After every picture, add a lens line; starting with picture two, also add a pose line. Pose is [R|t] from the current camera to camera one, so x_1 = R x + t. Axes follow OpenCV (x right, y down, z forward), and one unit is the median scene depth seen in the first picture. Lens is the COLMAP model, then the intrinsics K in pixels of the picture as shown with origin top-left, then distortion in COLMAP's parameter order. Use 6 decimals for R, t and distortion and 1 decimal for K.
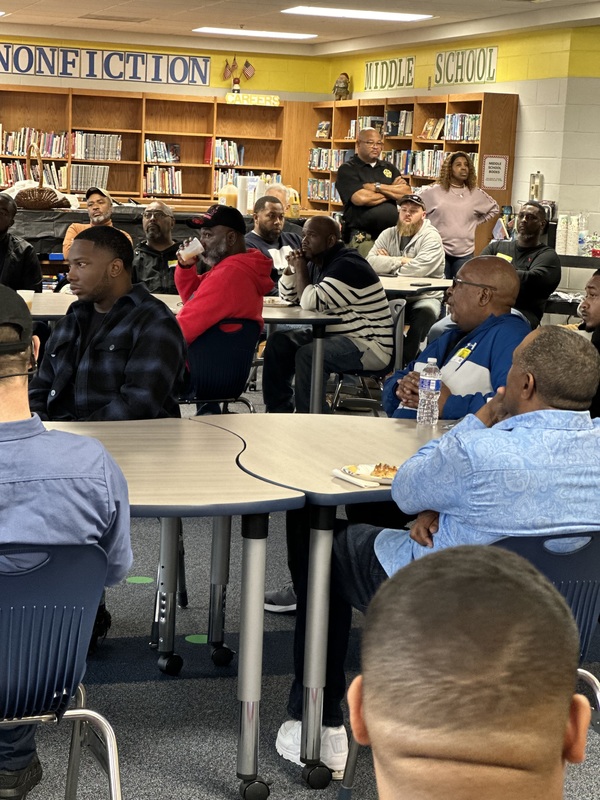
lens RADIAL K [[1801.2, 0, 300.0], [0, 1801.2, 400.0], [0, 0, 1]] dist [0.056992, 0.906126]
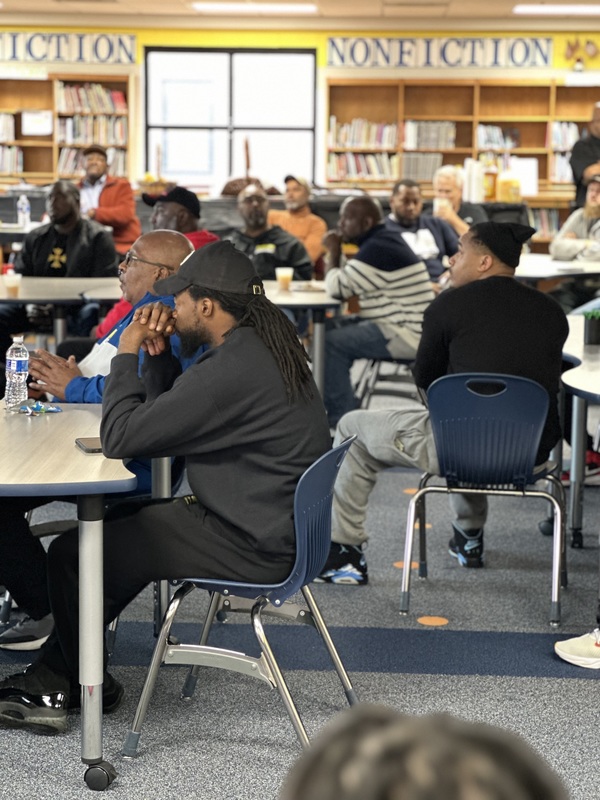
lens RADIAL K [[1801.2, 0, 300.0], [0, 1801.2, 400.0], [0, 0, 1]] dist [0.056992, 0.906126]
pose [[0.928182, 0.020239, -0.371575, 0.195216], [-0.019396, 0.999794, 0.006007, 0.000567], [0.371620, 0.001631, 0.928384, 0.052856]]
